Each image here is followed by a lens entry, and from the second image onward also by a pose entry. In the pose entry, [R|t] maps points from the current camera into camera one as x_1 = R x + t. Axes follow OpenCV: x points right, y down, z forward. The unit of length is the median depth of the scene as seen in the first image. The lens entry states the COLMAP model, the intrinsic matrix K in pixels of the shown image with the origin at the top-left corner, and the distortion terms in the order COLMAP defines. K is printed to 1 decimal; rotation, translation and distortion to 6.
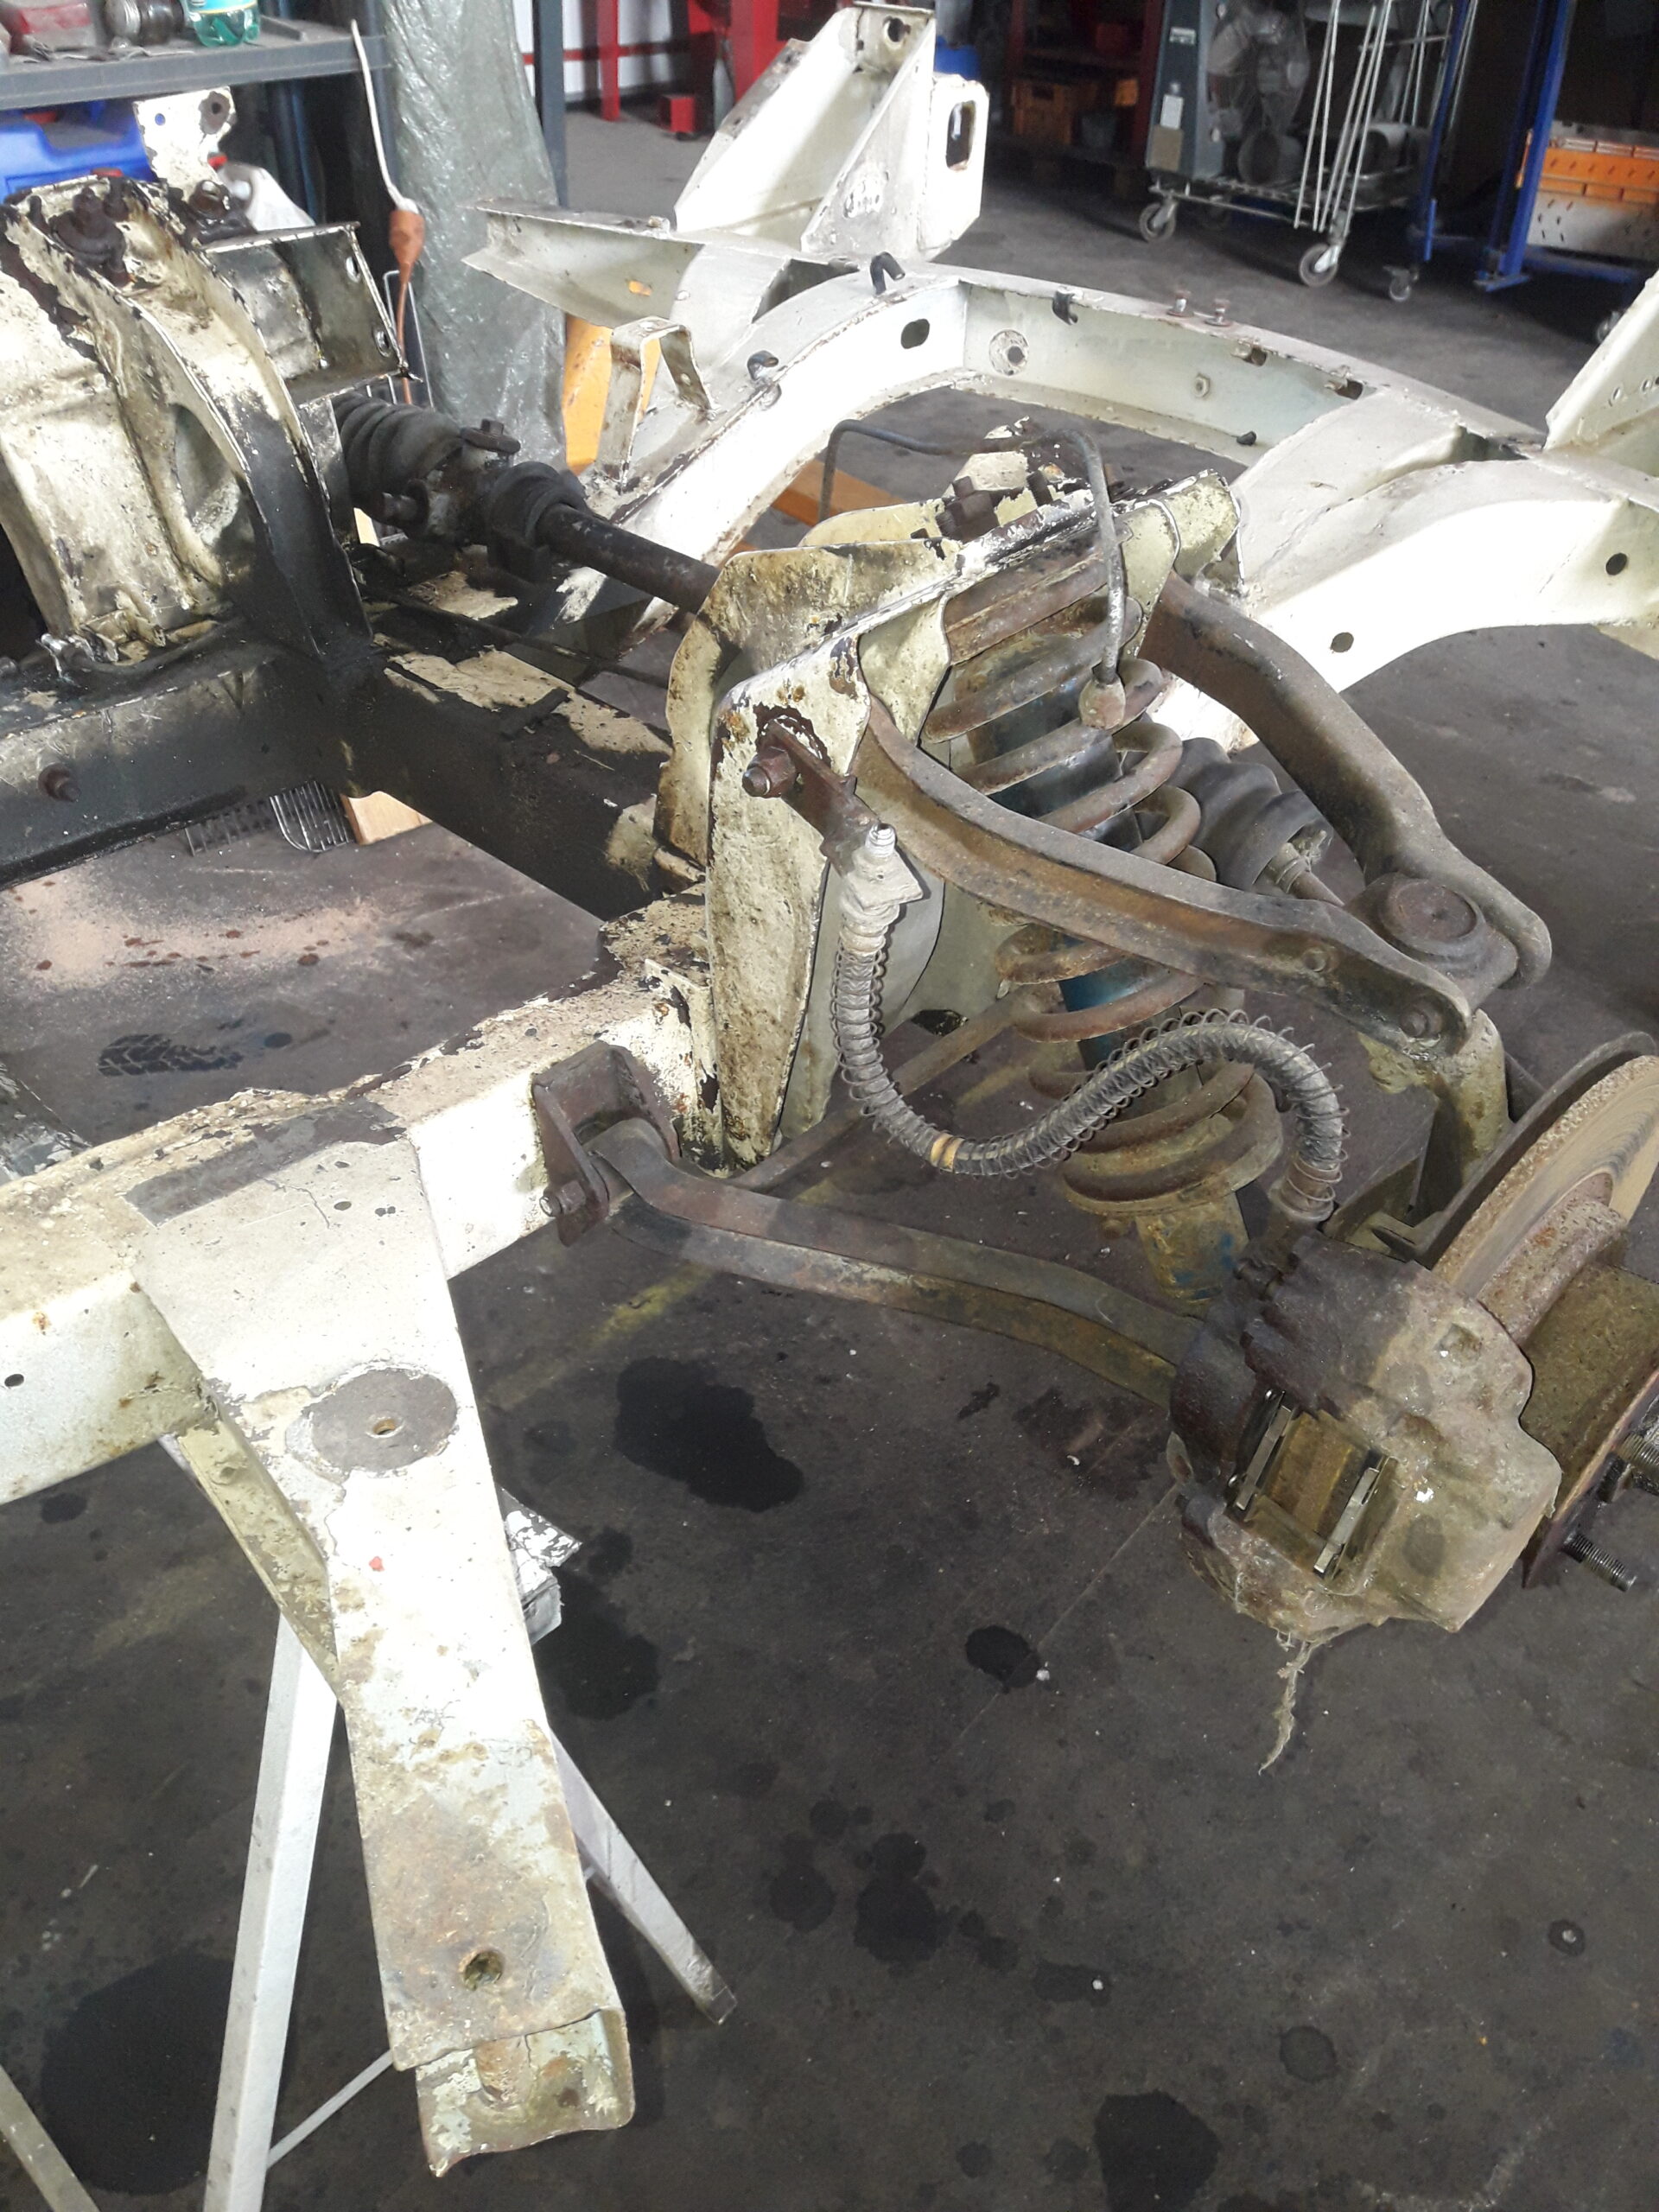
lens RADIAL K [[1845.8, 0, 834.2], [0, 1845.8, 1097.7], [0, 0, 1]] dist [0.020753, -0.004465]
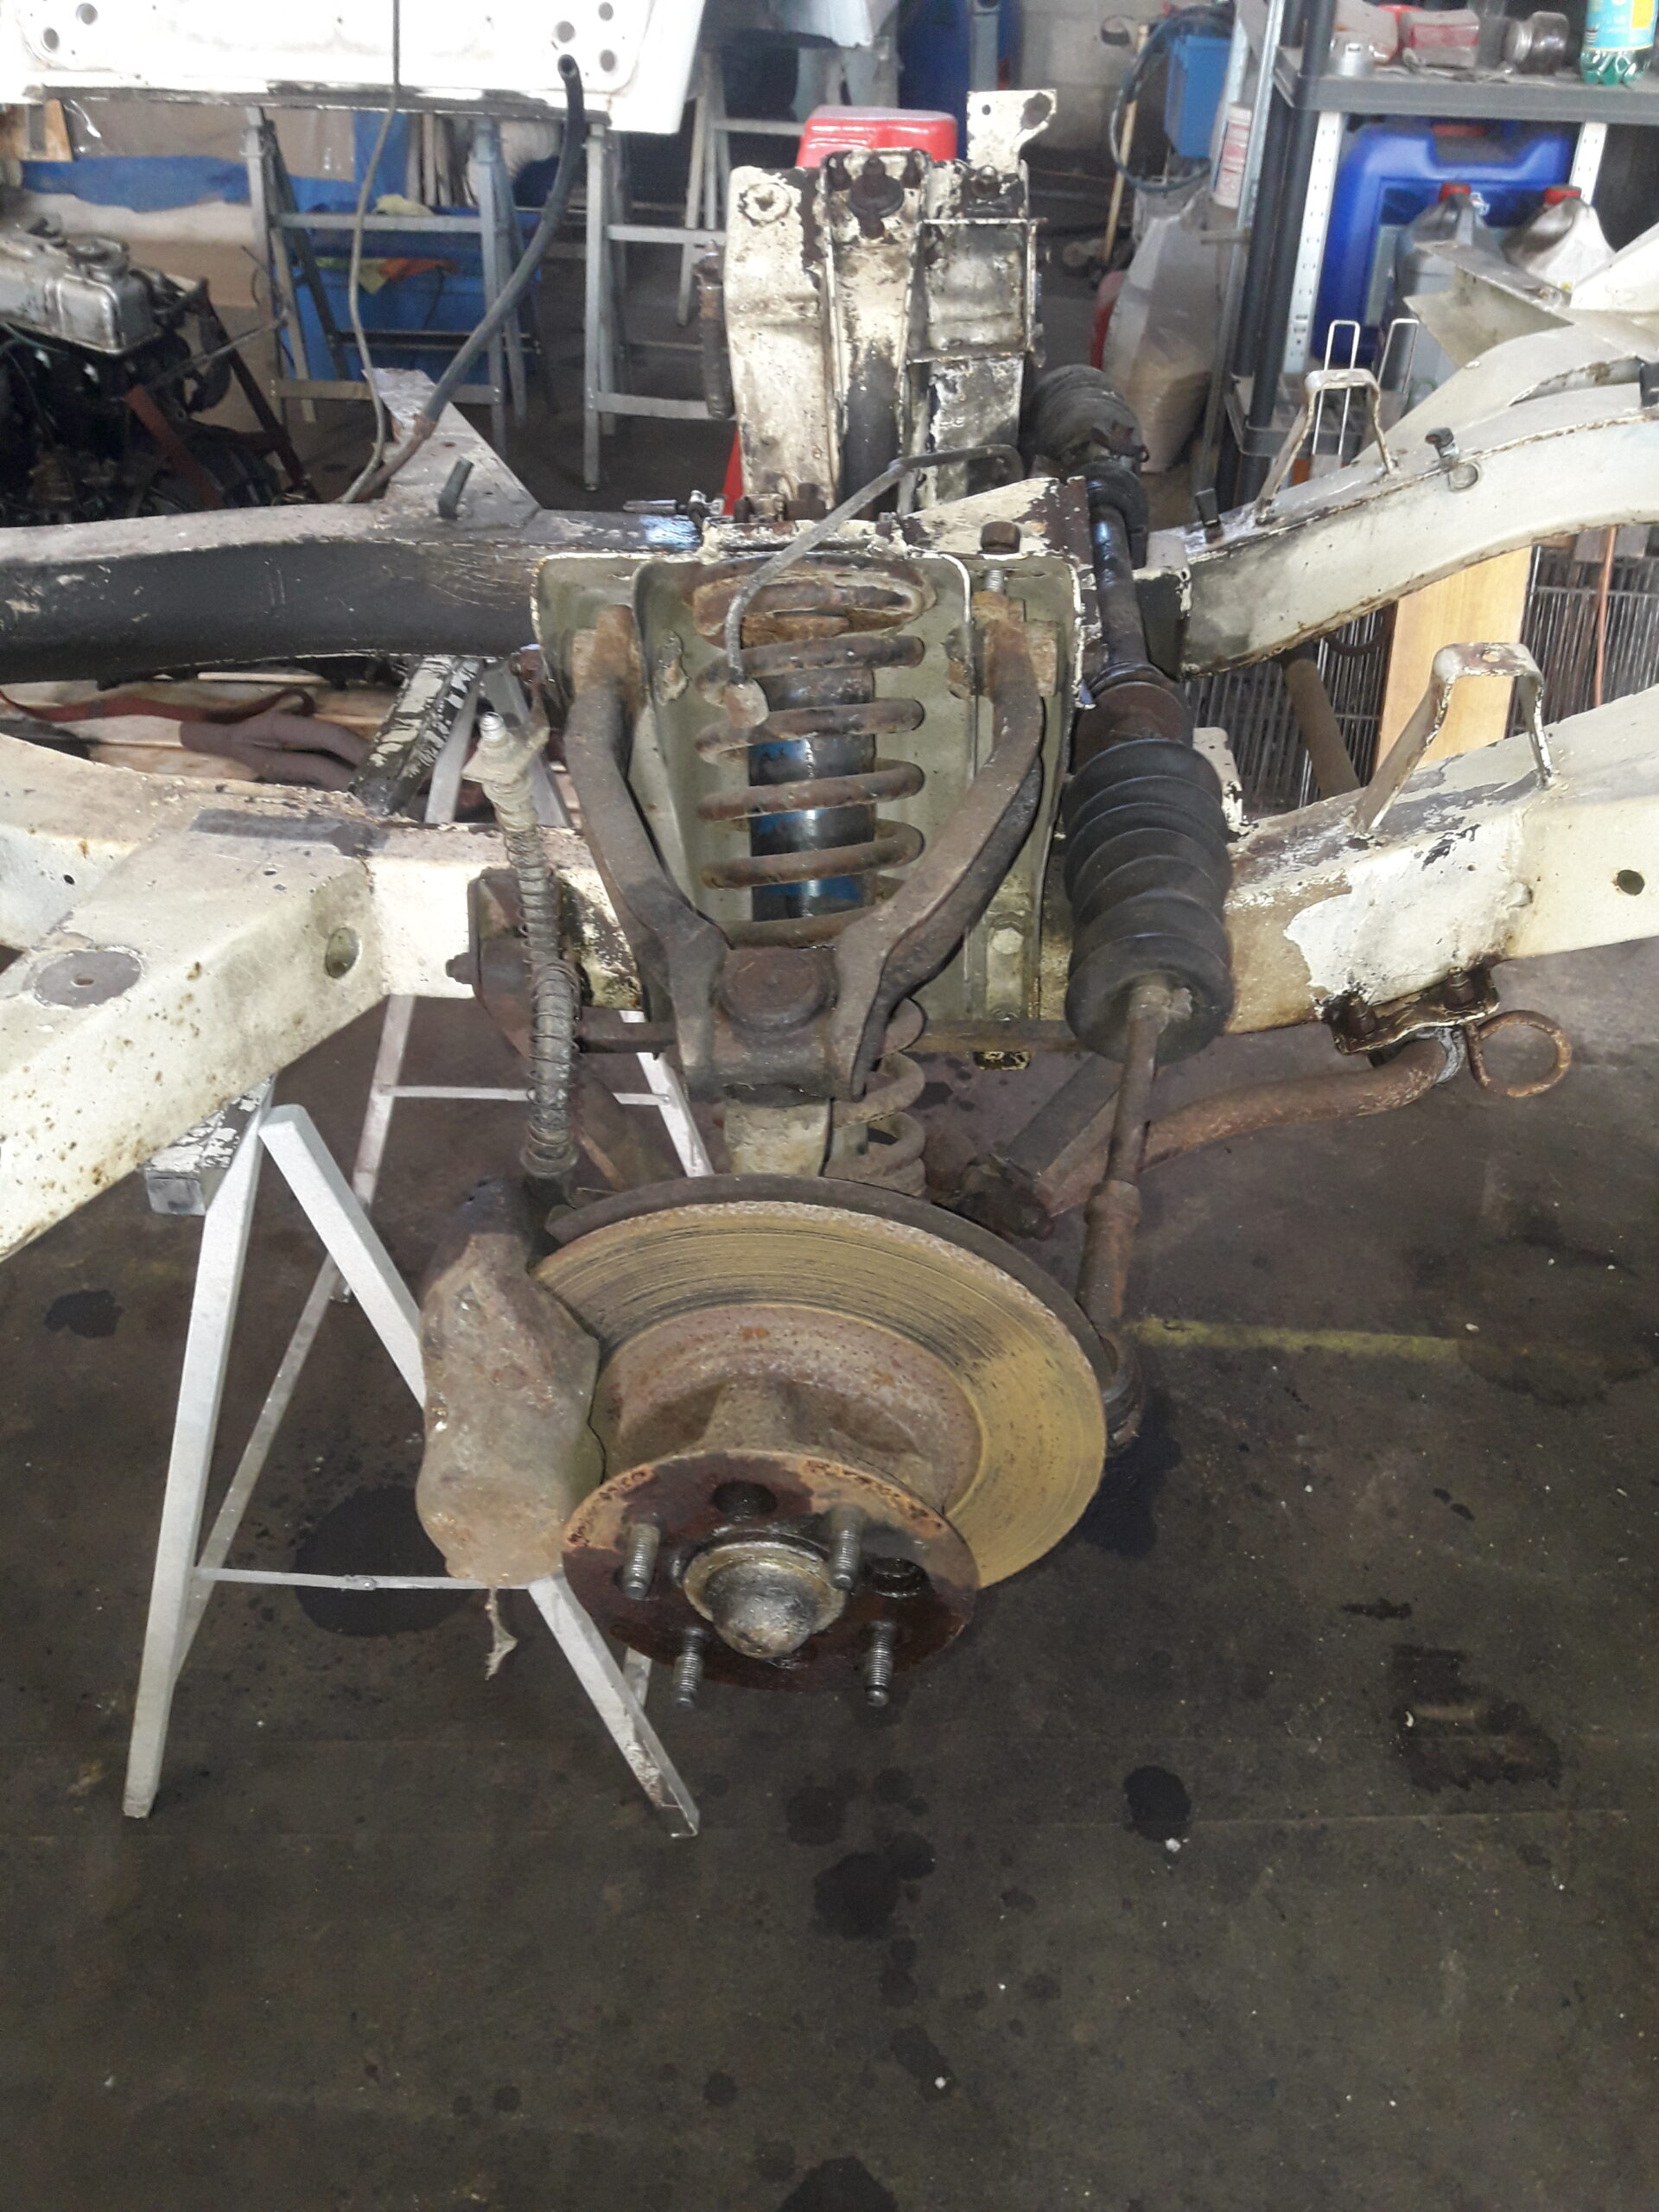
lens RADIAL K [[1845.8, 0, 839.5], [0, 1845.8, 1111.4], [0, 0, 1]] dist [0.020753, -0.004465]
pose [[0.655591, 0.453581, -0.603709, 0.556246], [-0.456854, 0.874821, 0.161159, -0.121632], [0.601236, 0.170152, 0.780746, 0.142983]]
